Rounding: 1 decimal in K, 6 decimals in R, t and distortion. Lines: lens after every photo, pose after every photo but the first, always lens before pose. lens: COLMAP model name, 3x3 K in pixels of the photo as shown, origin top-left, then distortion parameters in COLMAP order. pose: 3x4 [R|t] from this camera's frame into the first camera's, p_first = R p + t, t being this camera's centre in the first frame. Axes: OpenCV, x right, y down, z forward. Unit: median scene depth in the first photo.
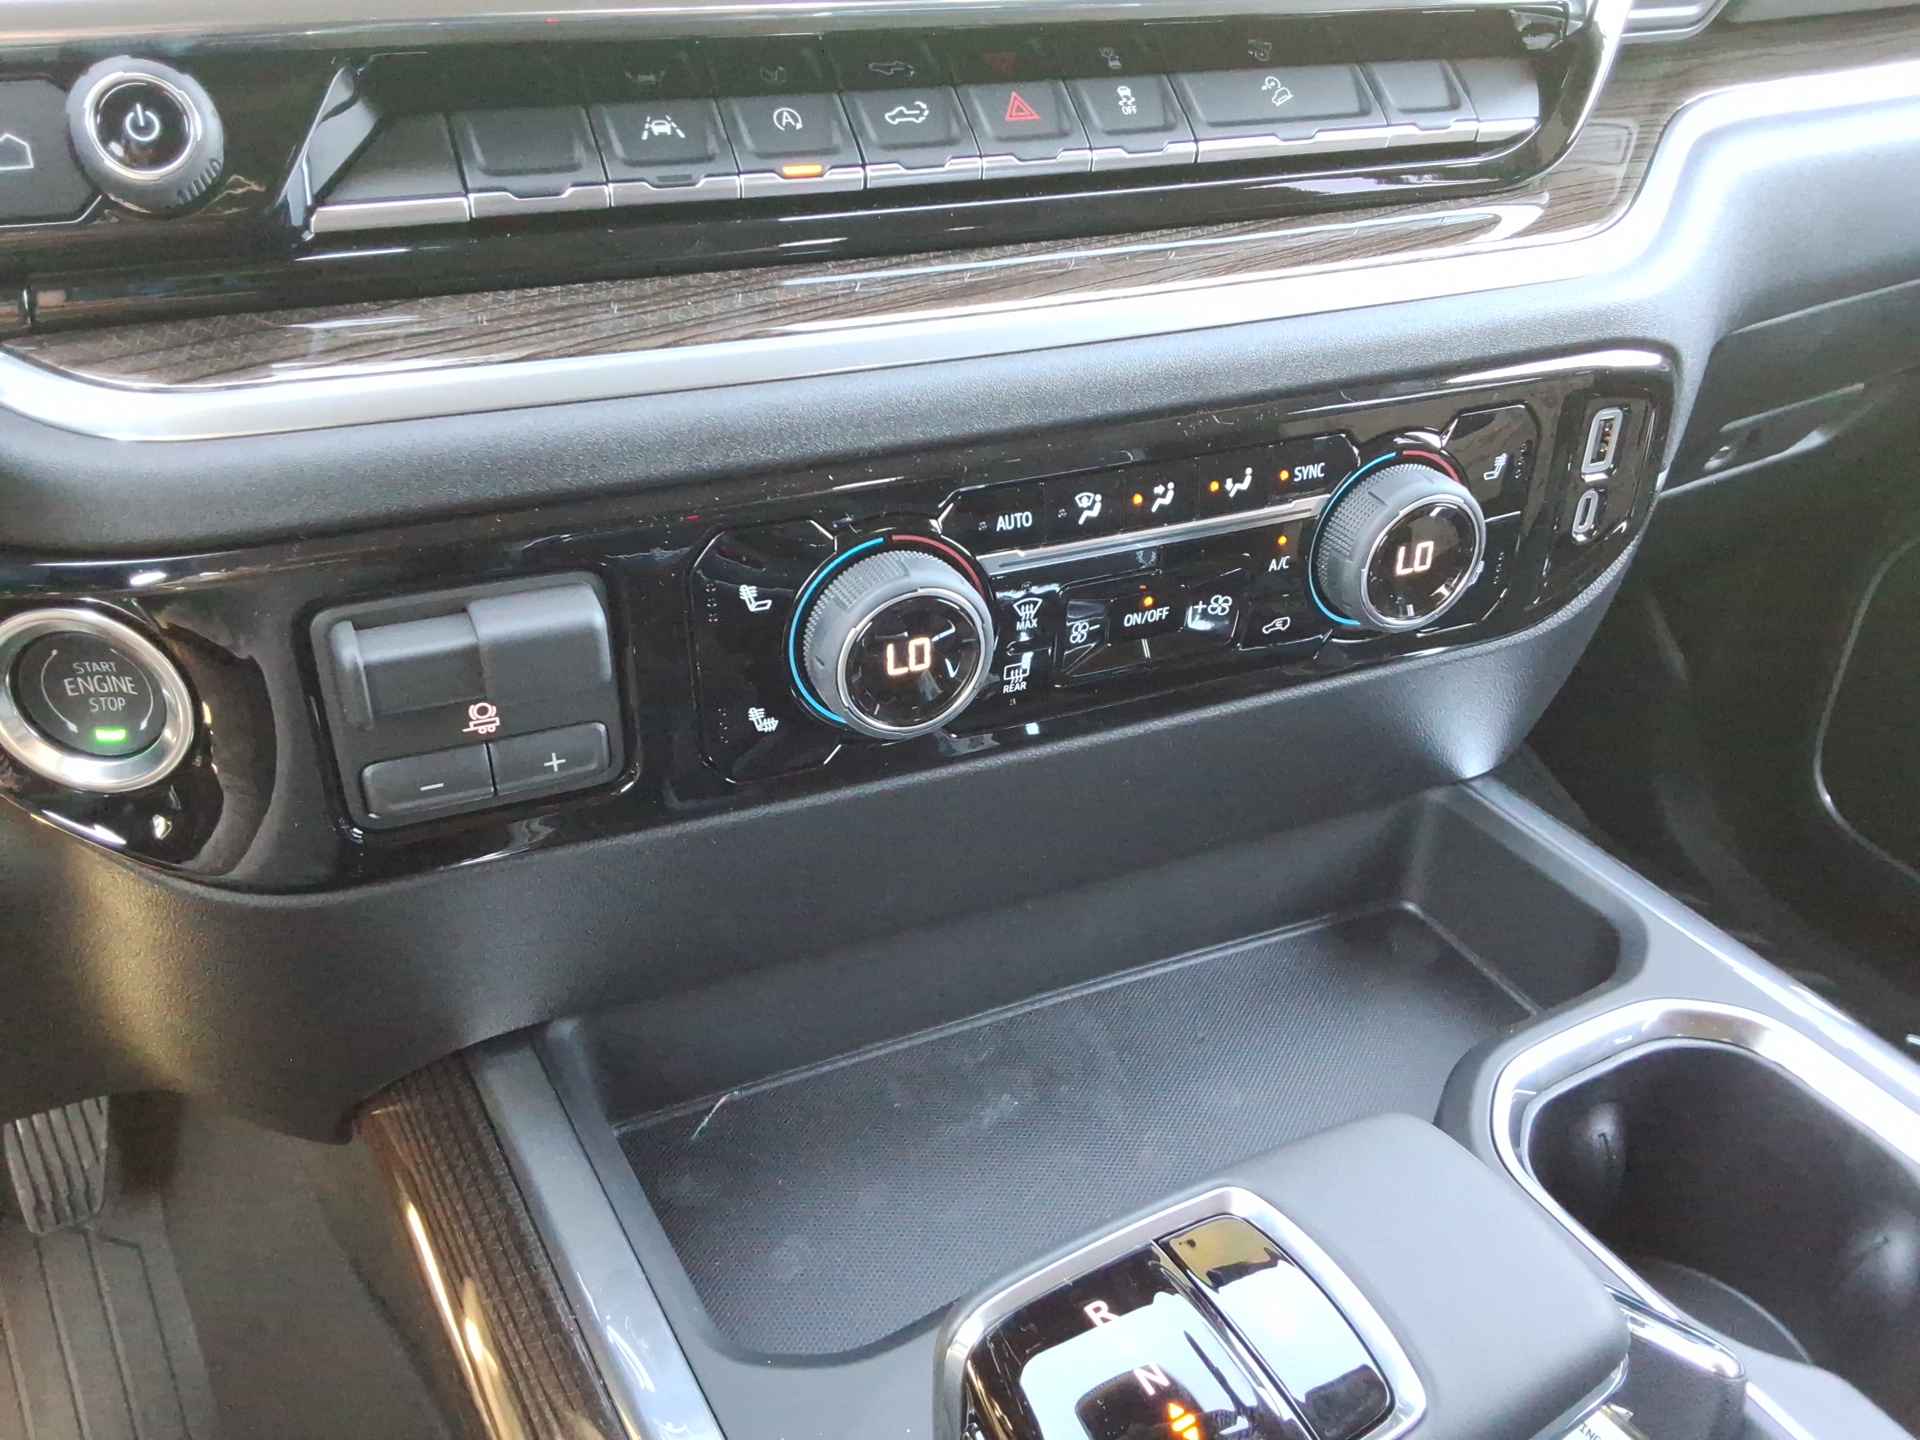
lens RADIAL K [[1532.5, 0, 983.4], [0, 1532.5, 702.5], [0, 0, 1]] dist [0.144280, -0.241455]
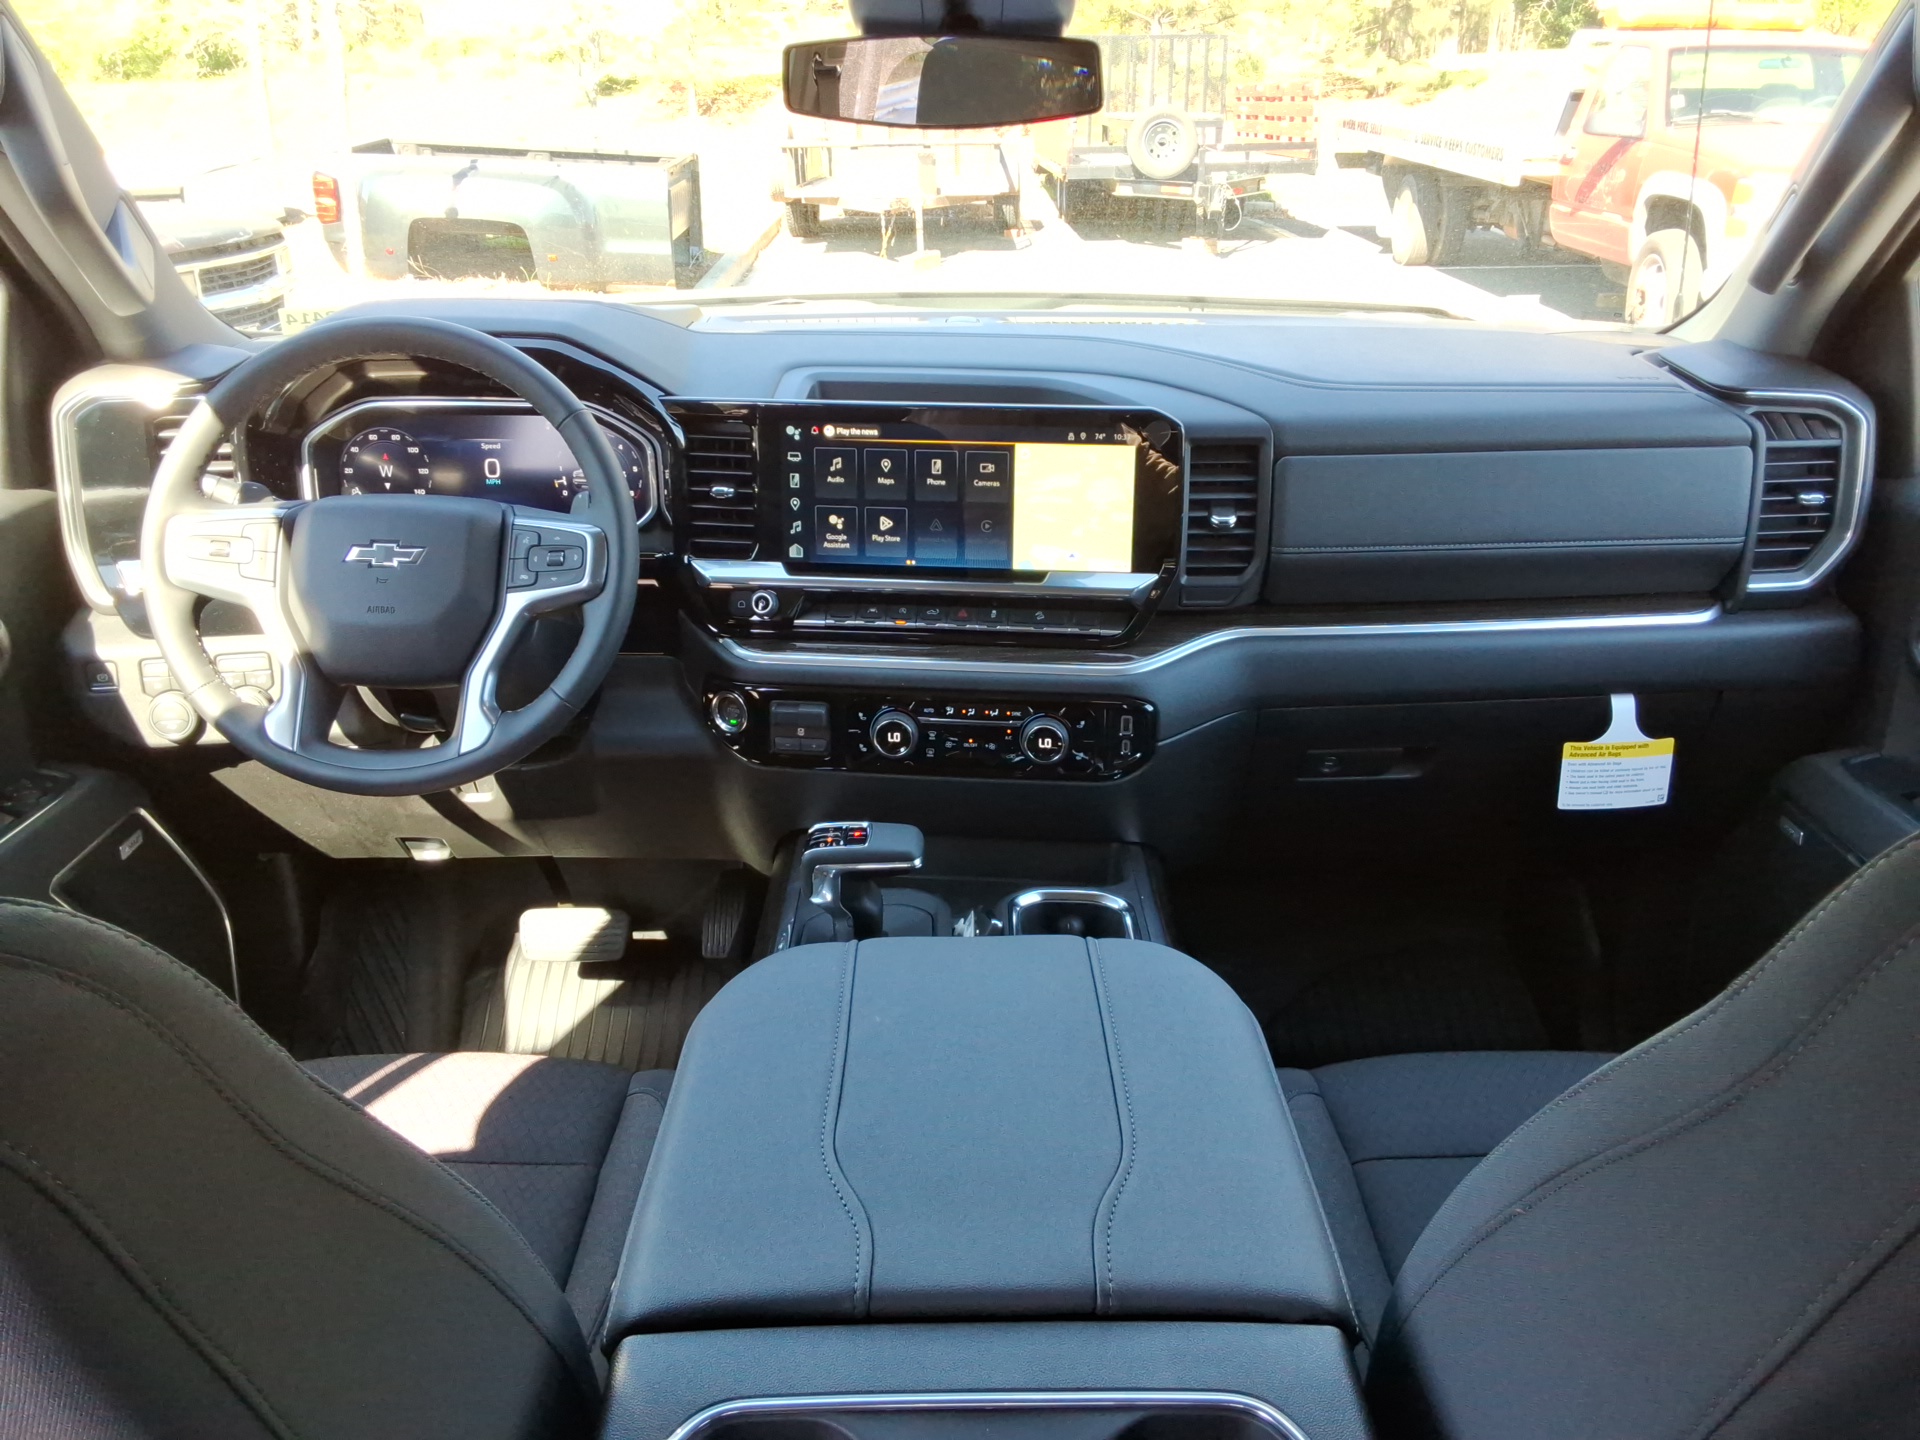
lens RADIAL K [[1532.5, 0, 983.4], [0, 1532.5, 702.5], [0, 0, 1]] dist [0.144280, -0.241455]
pose [[0.869737, 0.145802, -0.471486, 2.120482], [-0.242354, 0.958415, -0.150683, 0.450353], [0.429910, 0.245321, 0.868905, -2.528637]]
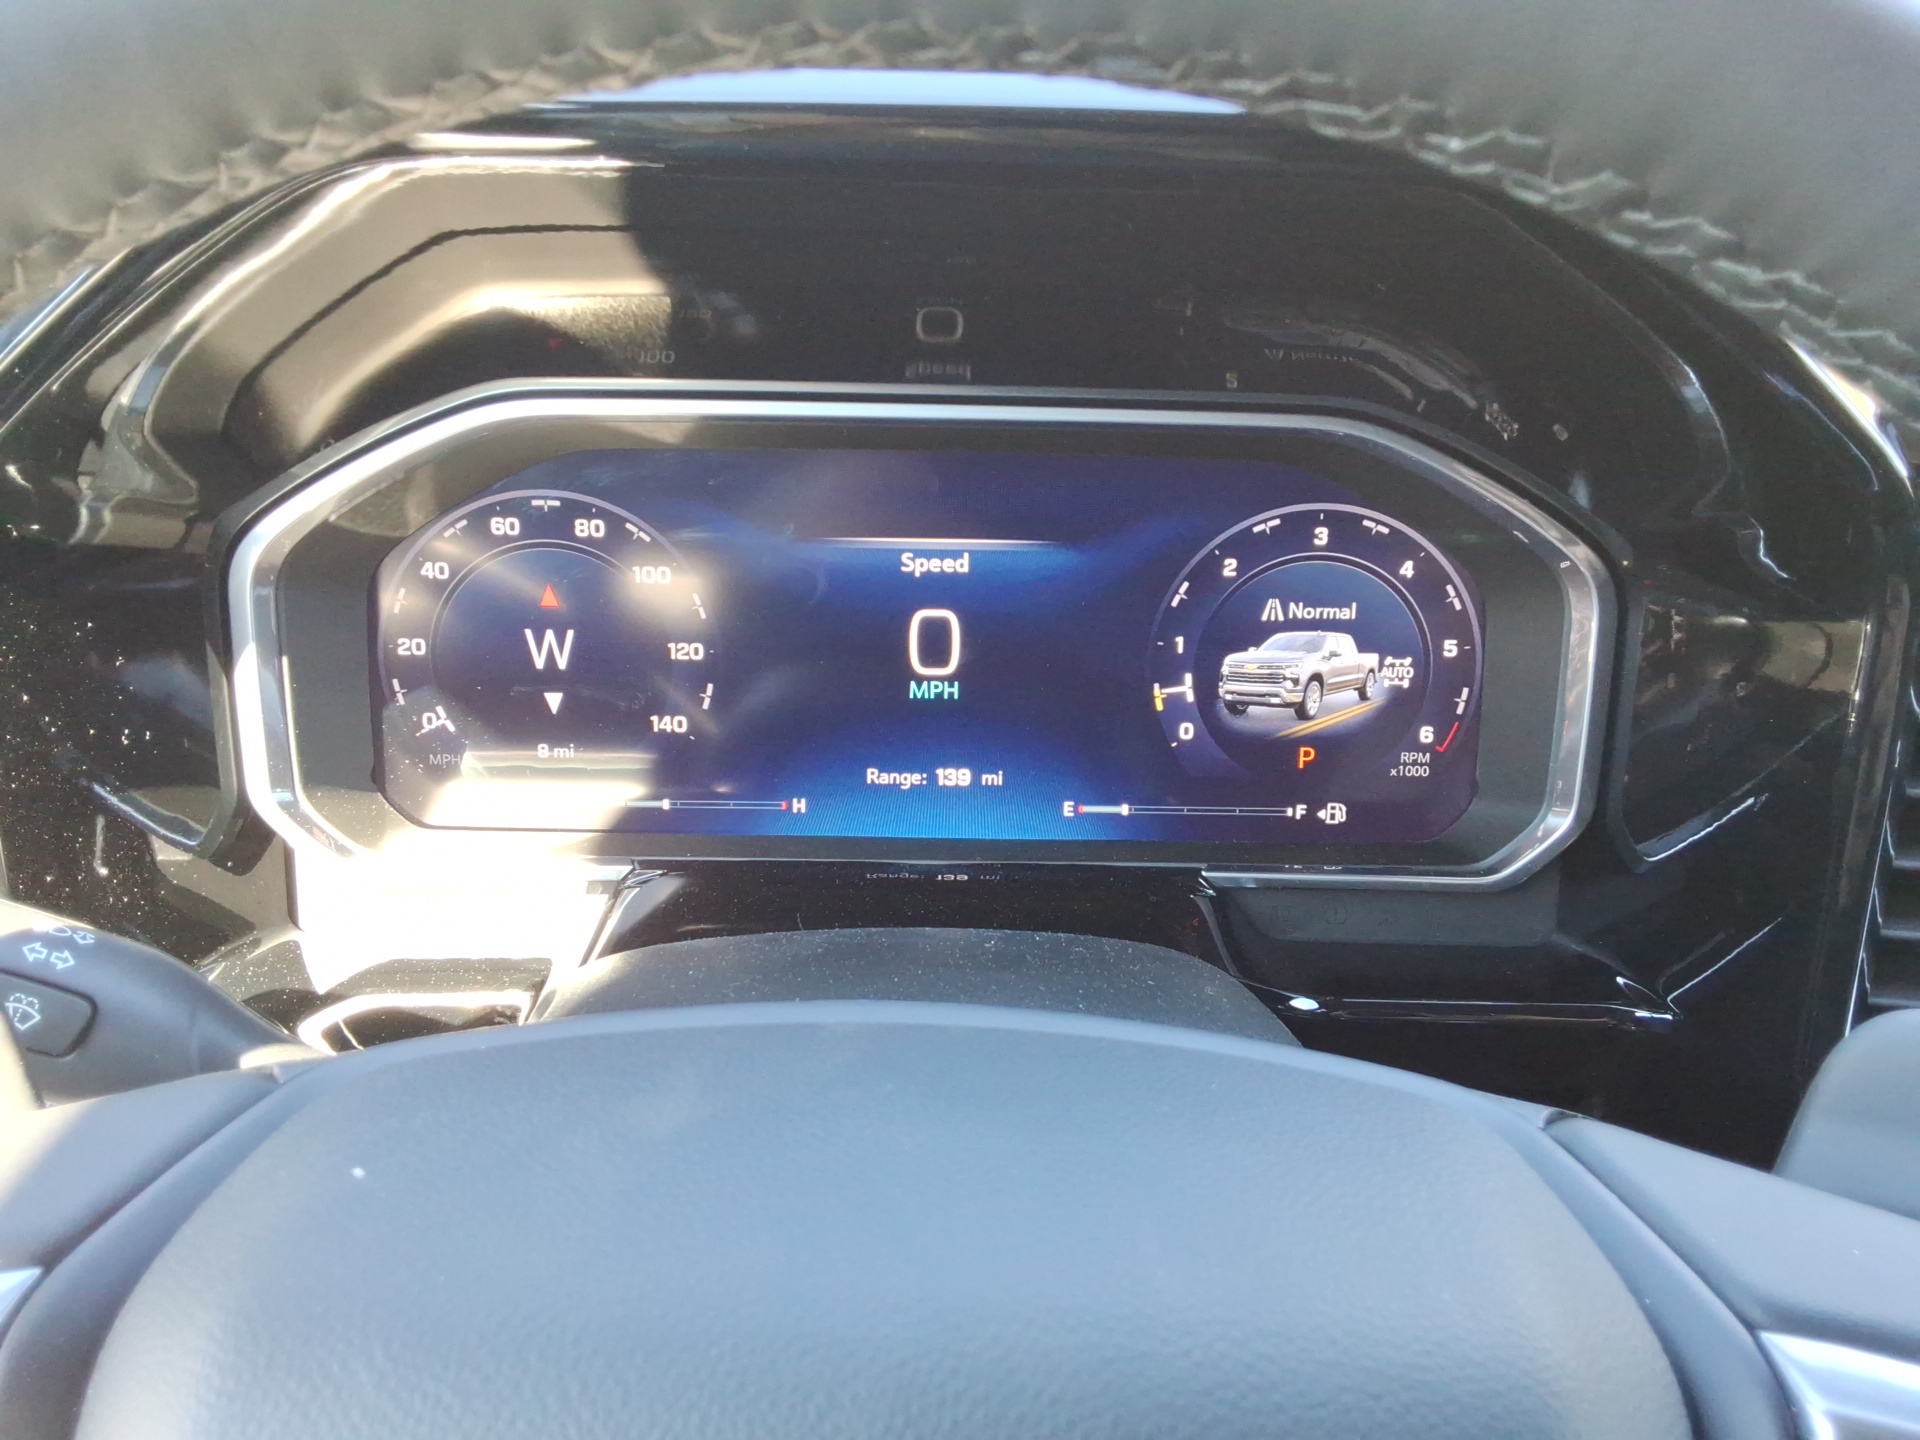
lens RADIAL K [[1532.5, 0, 983.4], [0, 1532.5, 702.5], [0, 0, 1]] dist [0.144280, -0.241455]
pose [[0.868410, 0.168875, -0.466204, -0.760394], [-0.257594, 0.957034, -0.133157, -0.345004], [0.423686, 0.235726, 0.874599, -0.408506]]
